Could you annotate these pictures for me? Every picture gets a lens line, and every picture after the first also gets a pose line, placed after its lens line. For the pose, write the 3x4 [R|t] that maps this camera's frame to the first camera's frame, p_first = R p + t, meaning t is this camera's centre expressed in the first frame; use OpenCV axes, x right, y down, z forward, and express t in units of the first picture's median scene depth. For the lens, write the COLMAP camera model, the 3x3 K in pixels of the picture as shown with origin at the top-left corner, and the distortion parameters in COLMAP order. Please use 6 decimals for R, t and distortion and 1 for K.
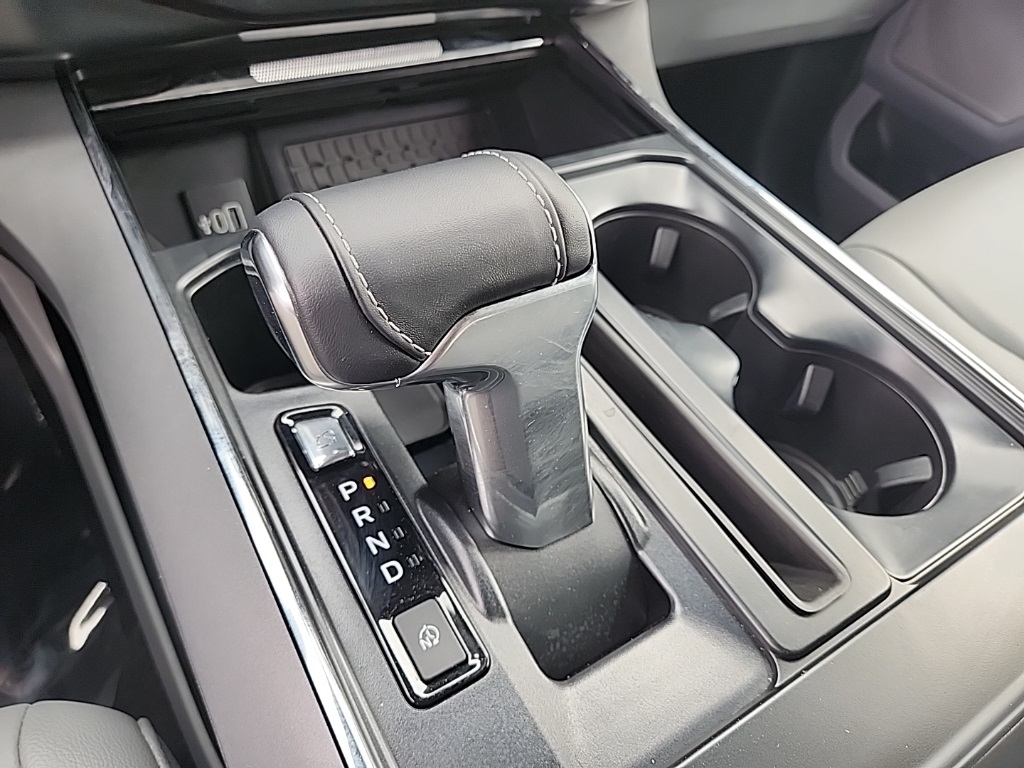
lens RADIAL K [[676.9, 0, 512.0], [0, 676.9, 384.0], [0, 0, 1]] dist [-0.001657, -0.028857]
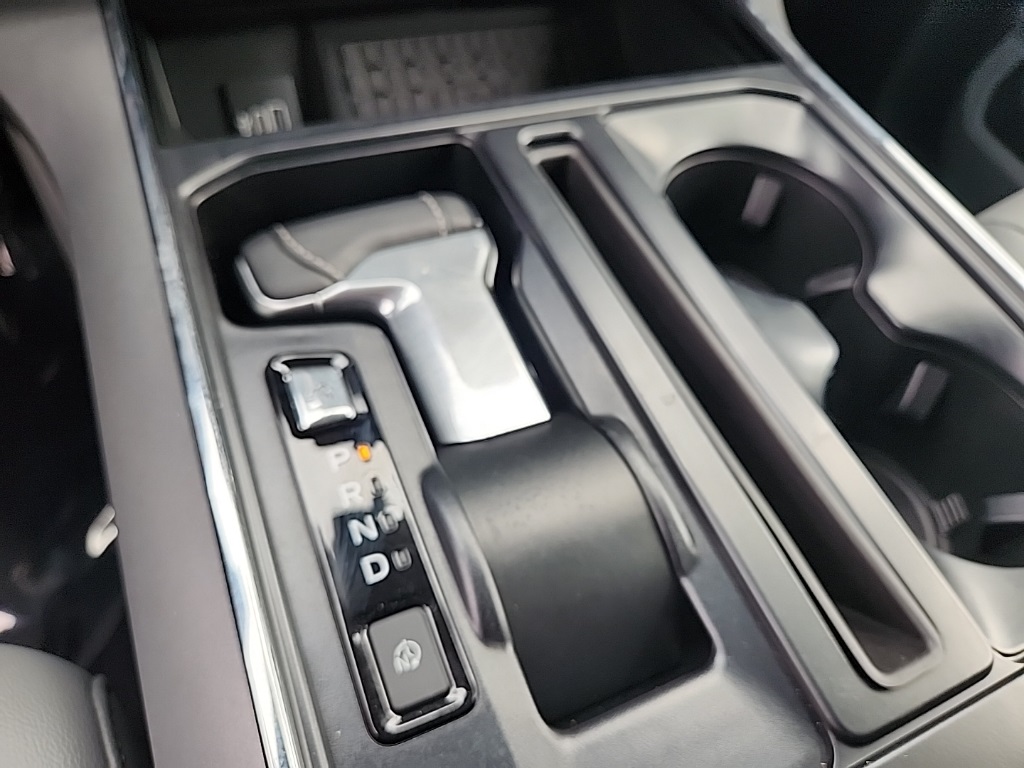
lens RADIAL K [[715.1, 0, 512.0], [0, 715.1, 384.0], [0, 0, 1]] dist [-0.031706, -0.002663]
pose [[0.989912, 0.117469, -0.079211, 0.024232], [-0.110677, 0.990190, 0.085288, -0.029753], [0.088452, -0.075661, 0.993203, 0.134911]]
